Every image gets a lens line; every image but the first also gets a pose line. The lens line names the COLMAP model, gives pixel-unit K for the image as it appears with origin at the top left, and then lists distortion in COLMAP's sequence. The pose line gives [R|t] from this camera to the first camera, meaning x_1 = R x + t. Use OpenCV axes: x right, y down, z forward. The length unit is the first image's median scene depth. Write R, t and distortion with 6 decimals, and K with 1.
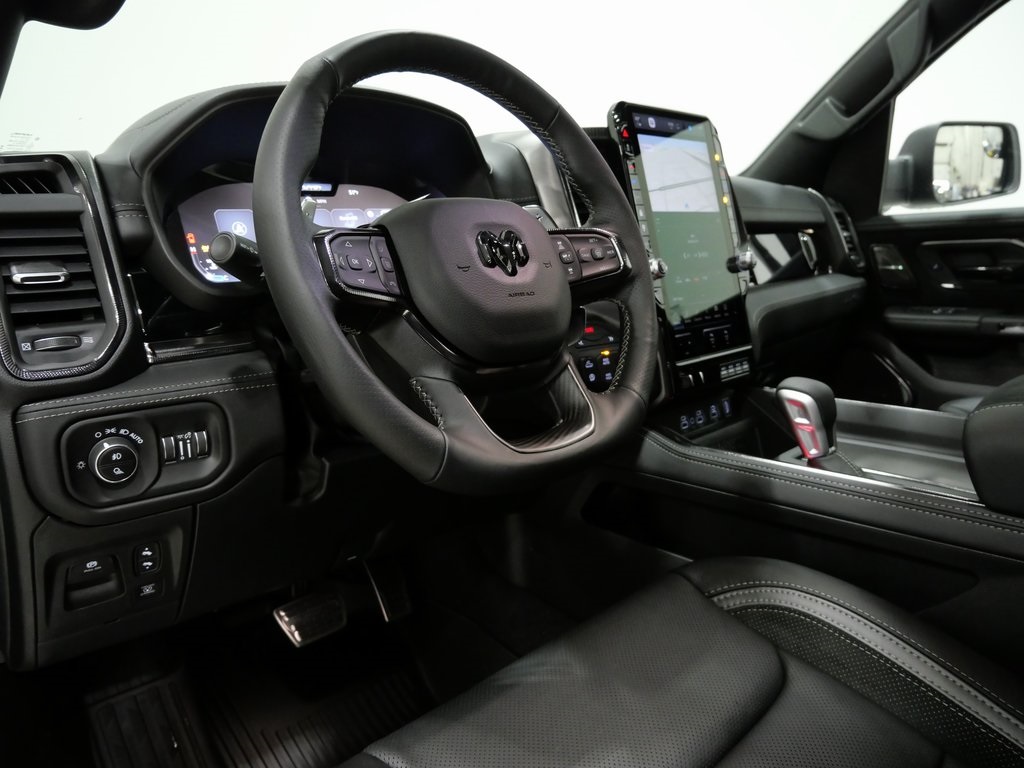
lens RADIAL K [[743.7, 0, 512.6], [0, 743.7, 385.4], [0, 0, 1]] dist [-0.025887, 0.011290]
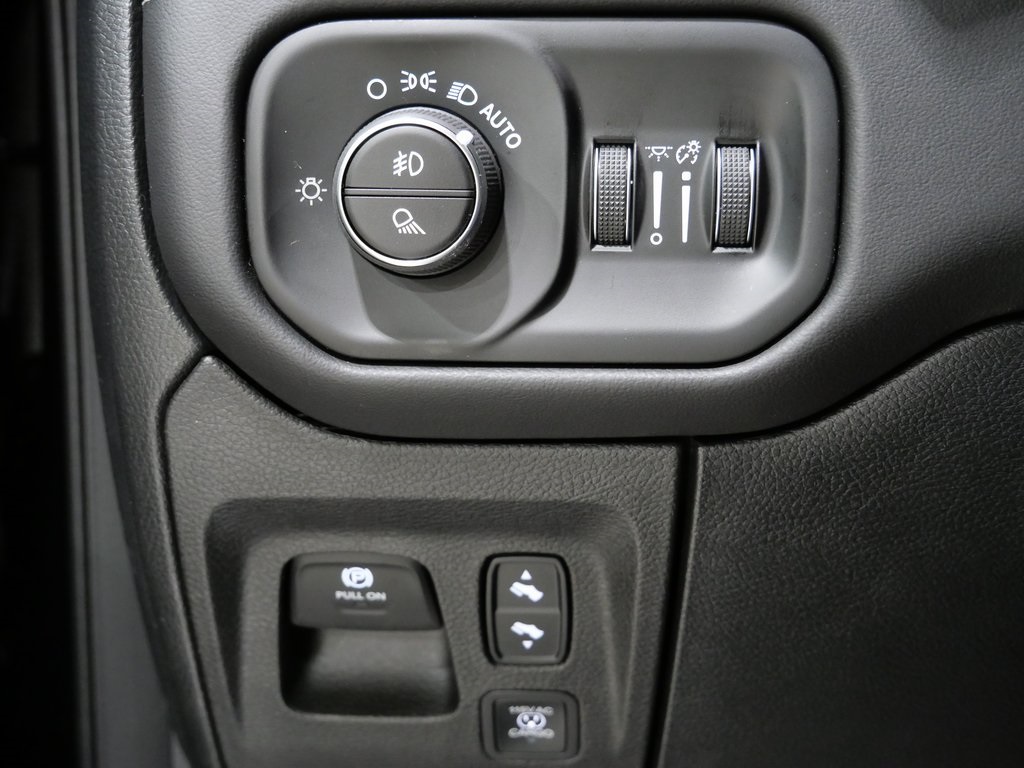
lens RADIAL K [[1312.1, 0, 512.5], [0, 1312.1, 384.2], [0, 0, 1]] dist [-0.014997, 0.000000]
pose [[0.731700, 0.106059, -0.673325, -0.167305], [-0.154171, 0.987972, -0.011916, 0.157674], [0.663963, 0.112526, 0.739250, 0.622461]]
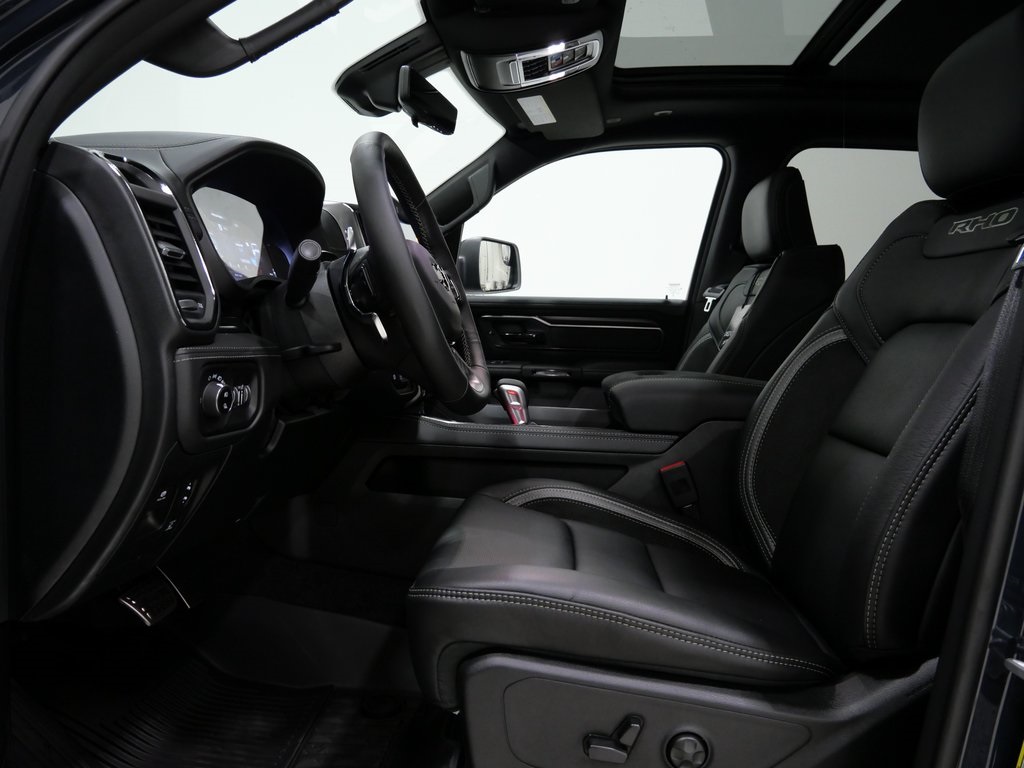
lens RADIAL K [[743.7, 0, 512.9], [0, 743.7, 383.2], [0, 0, 1]] dist [-0.025887, 0.011290]
pose [[0.746915, 0.013665, 0.664779, -0.928189], [0.069260, 0.992751, -0.098225, 0.216763], [-0.661302, 0.119409, 0.740555, -0.287011]]
